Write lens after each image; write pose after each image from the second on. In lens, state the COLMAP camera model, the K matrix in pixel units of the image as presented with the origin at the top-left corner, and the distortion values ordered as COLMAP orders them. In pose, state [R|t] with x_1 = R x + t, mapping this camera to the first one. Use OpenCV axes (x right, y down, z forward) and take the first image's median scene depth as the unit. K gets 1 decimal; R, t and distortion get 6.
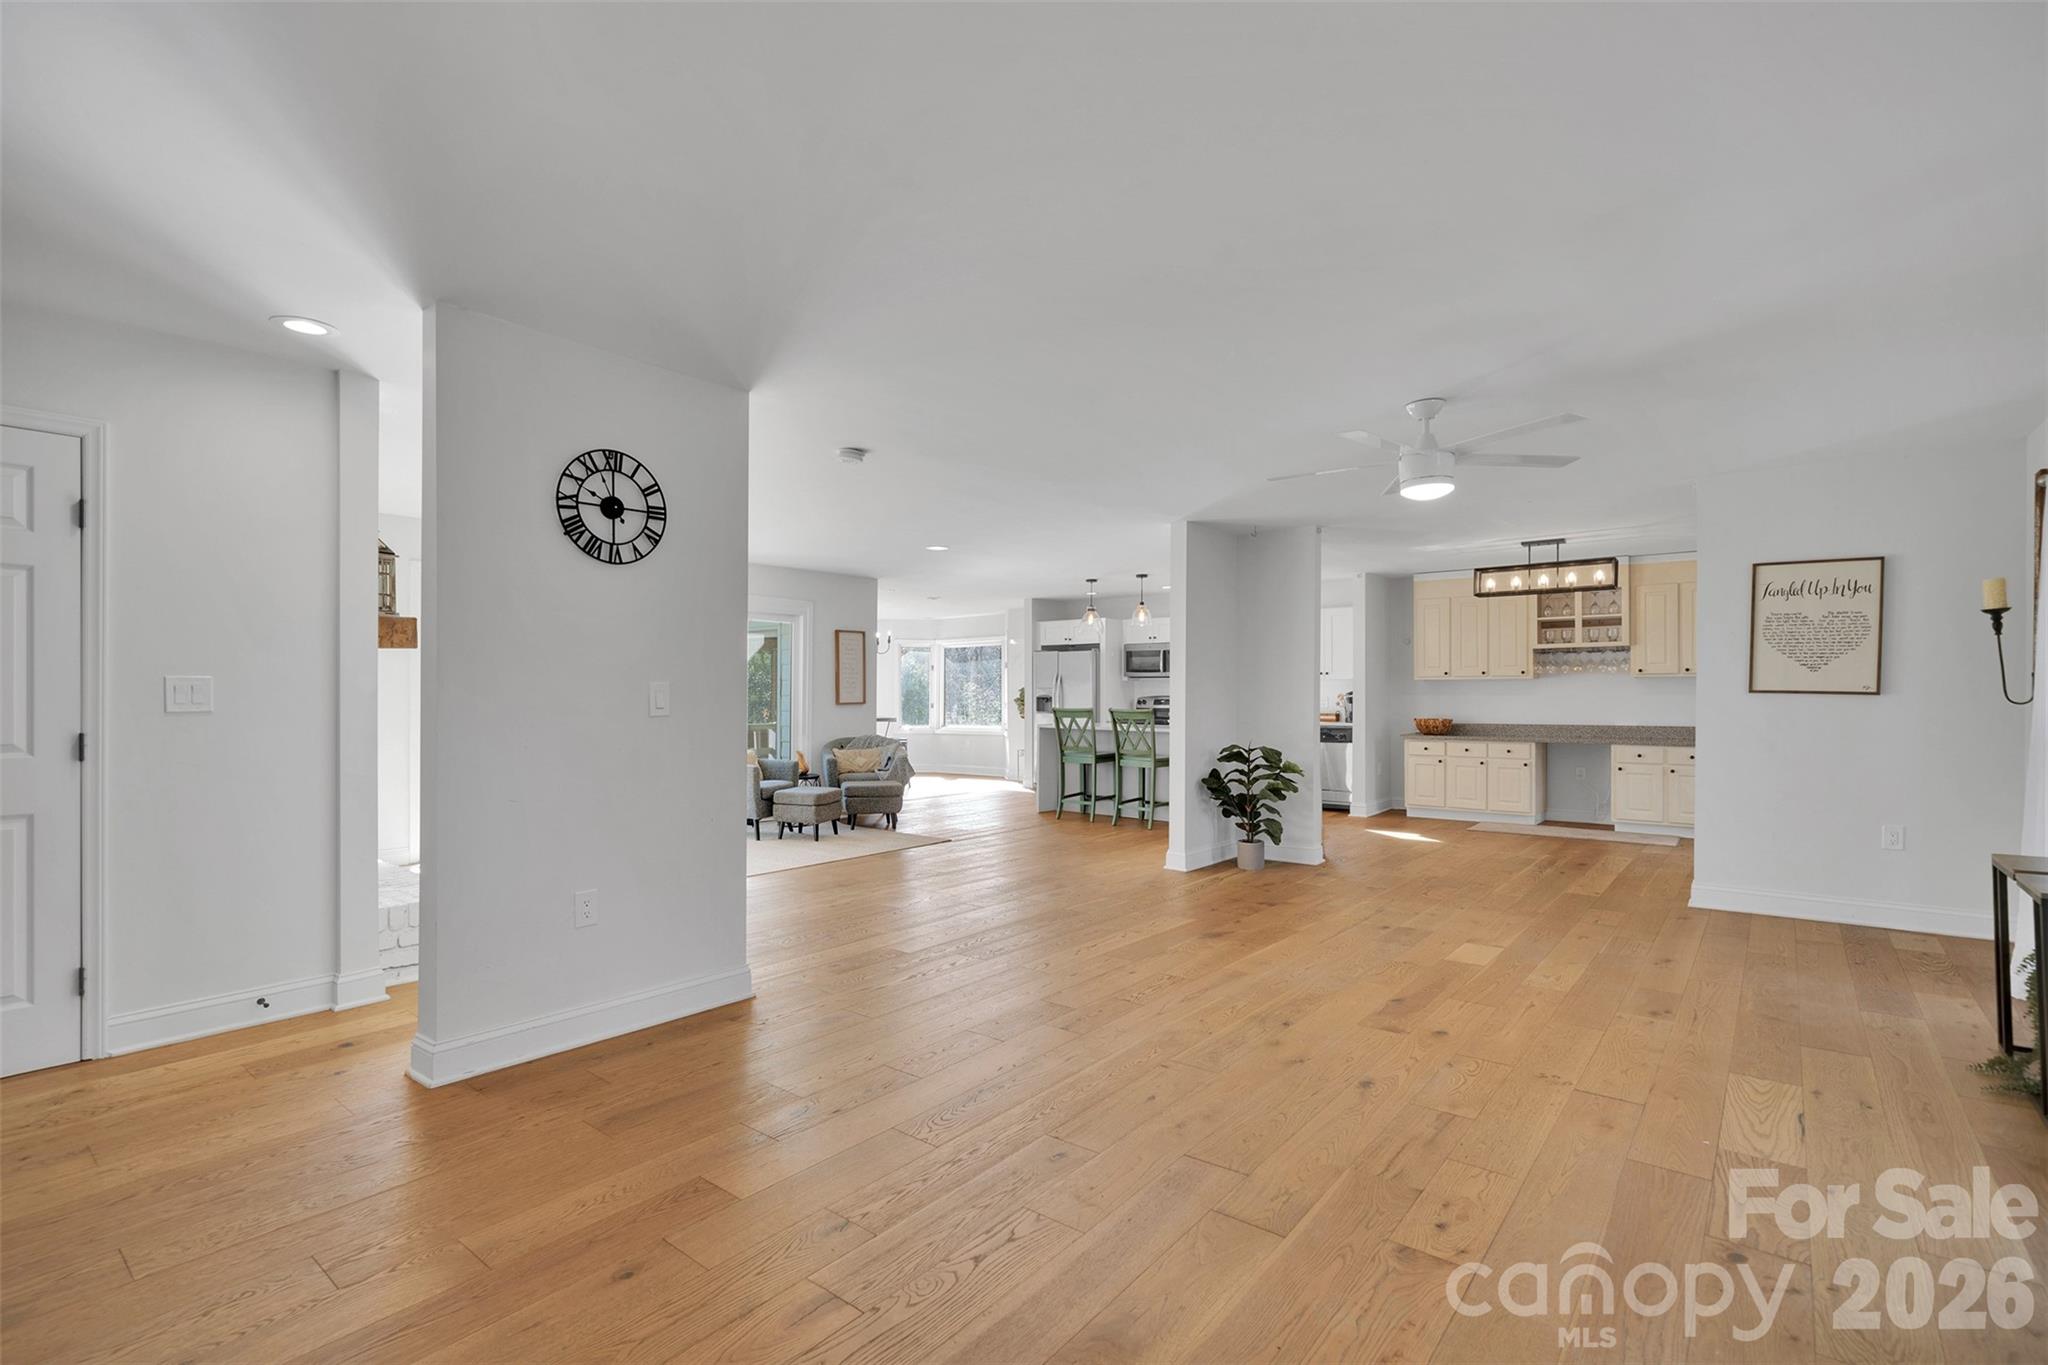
lens RADIAL K [[942.9, 0, 1031.8], [0, 942.9, 695.2], [0, 0, 1]] dist [0.003168, 0.002318]
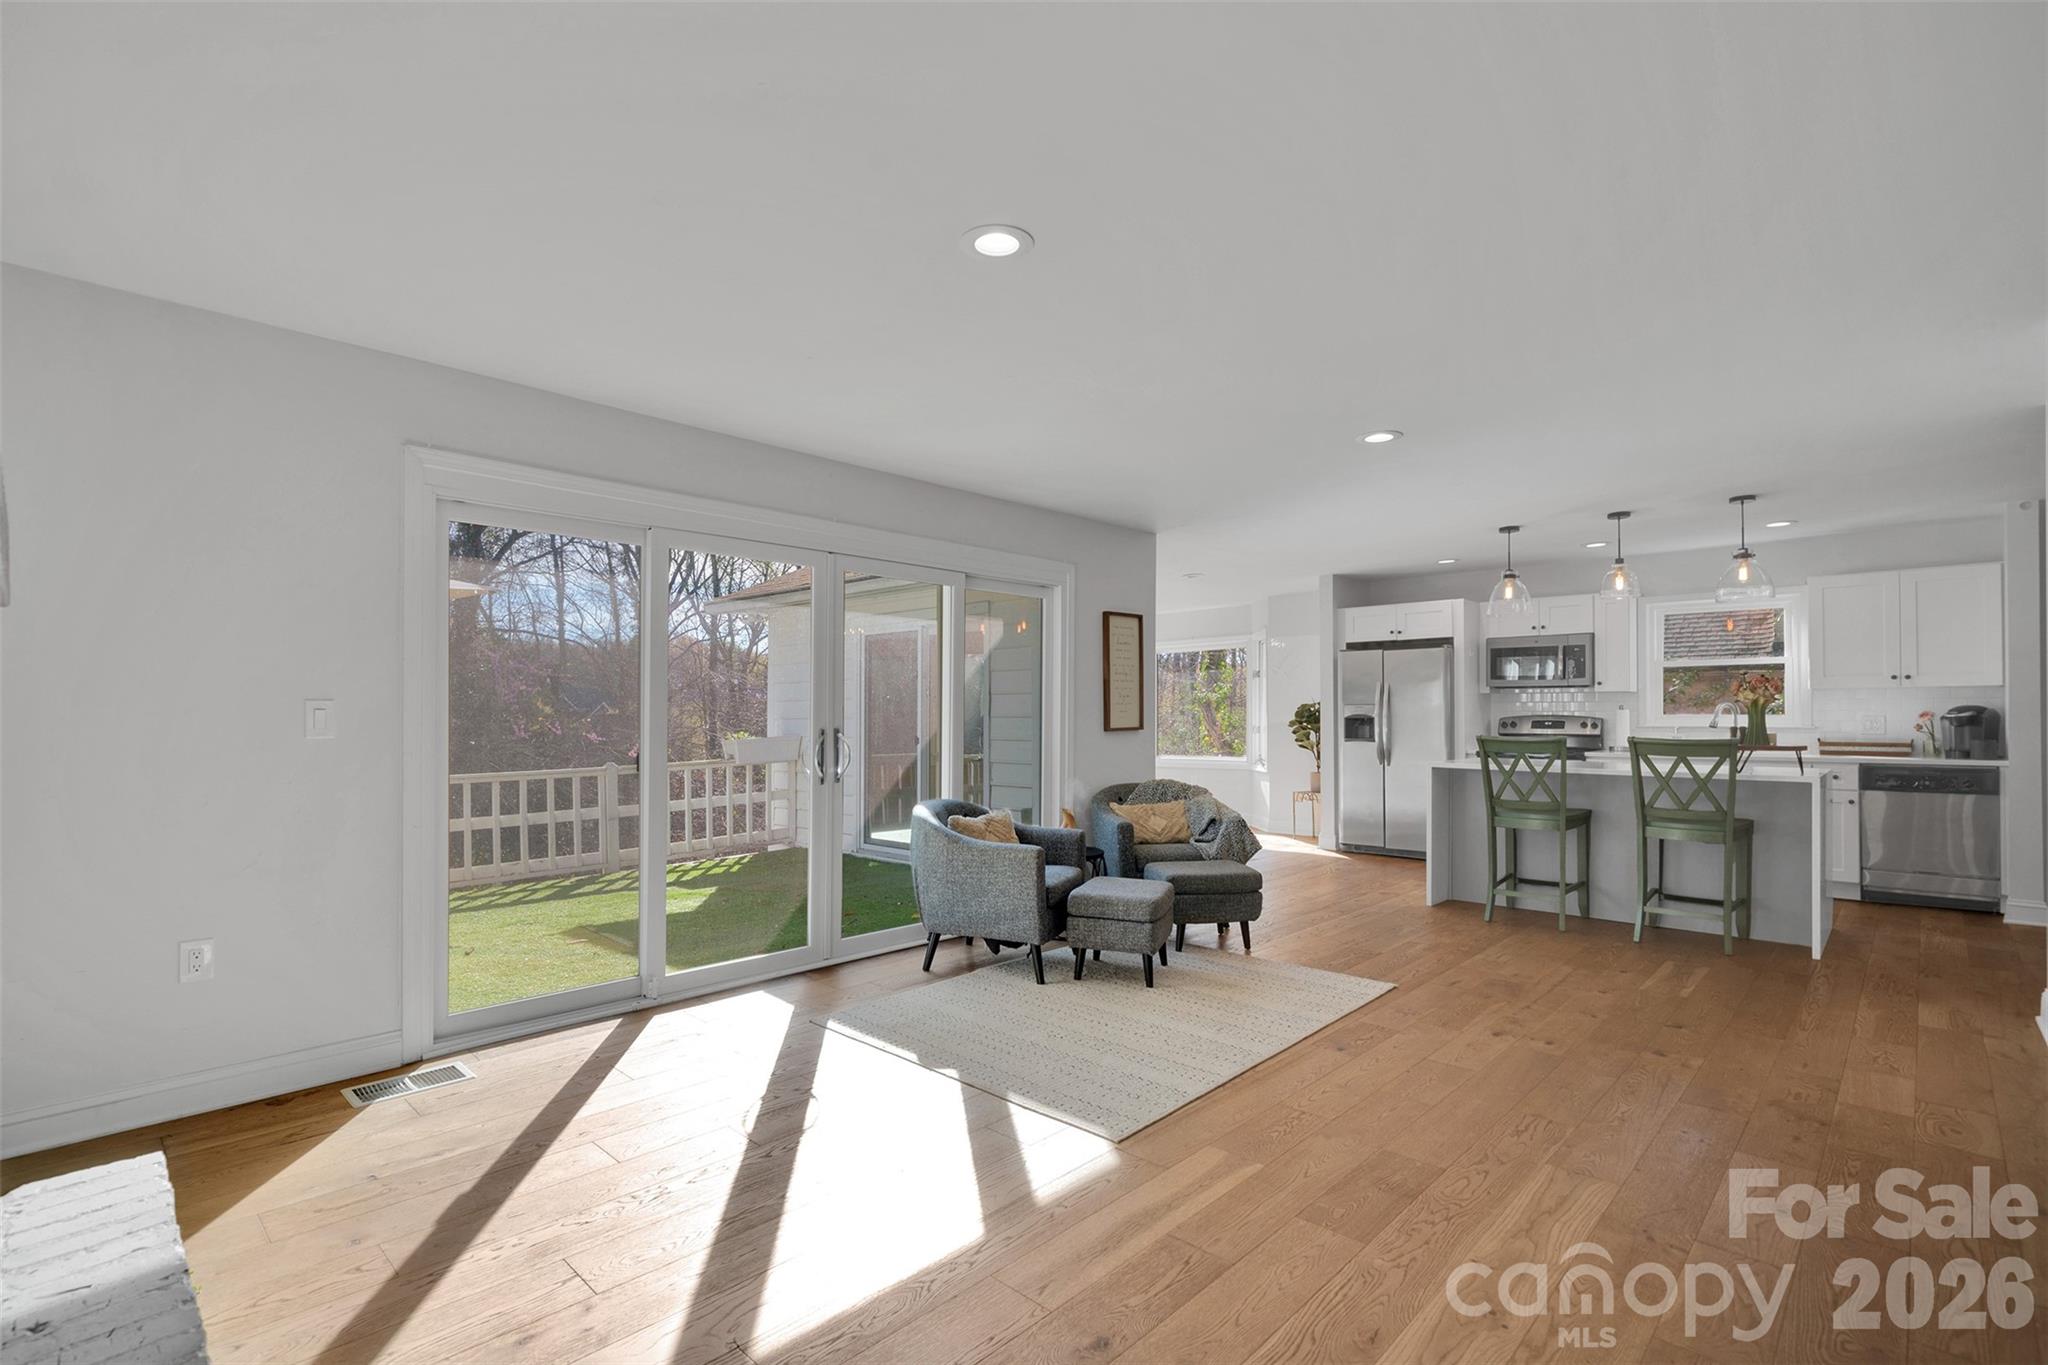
lens RADIAL K [[942.9, 0, 1021.9], [0, 942.9, 695.5], [0, 0, 1]] dist [0.003168, 0.002318]
pose [[0.995145, -0.005078, -0.098291, -0.224998], [0.002774, 0.999718, -0.023569, 0.001606], [0.098383, 0.023182, 0.994879, 0.414512]]
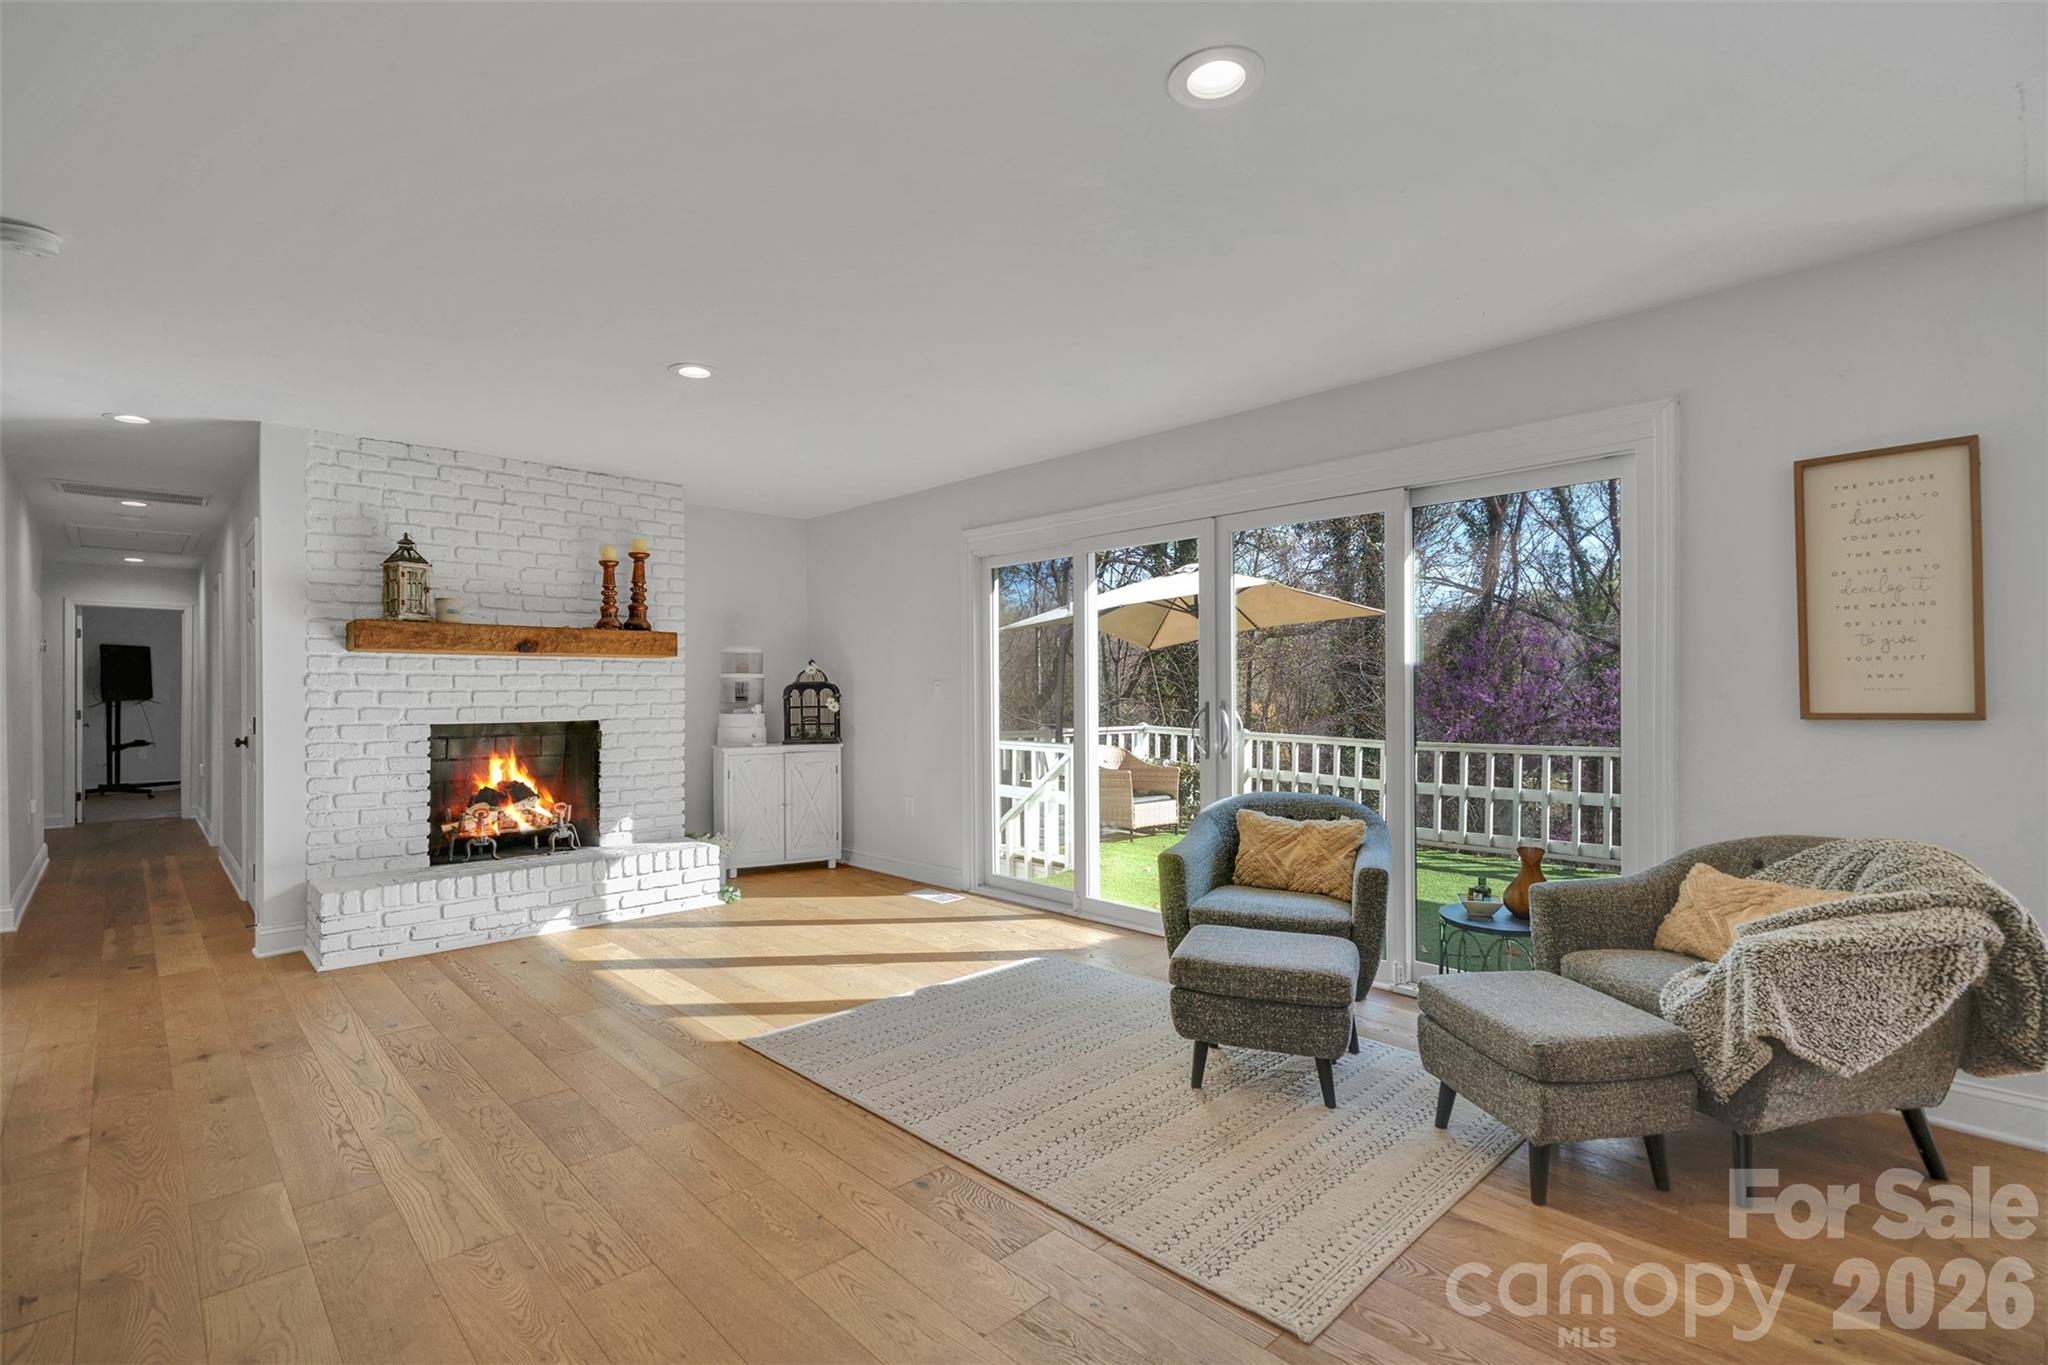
lens RADIAL K [[942.9, 0, 986.4], [0, 942.9, 696.3], [0, 0, 1]] dist [0.003168, 0.002318]
pose [[-0.168780, 0.002862, -0.985650, 0.135768], [0.003643, 0.999991, 0.002280, 0.002198], [0.985647, -0.003206, -0.168788, 0.898865]]
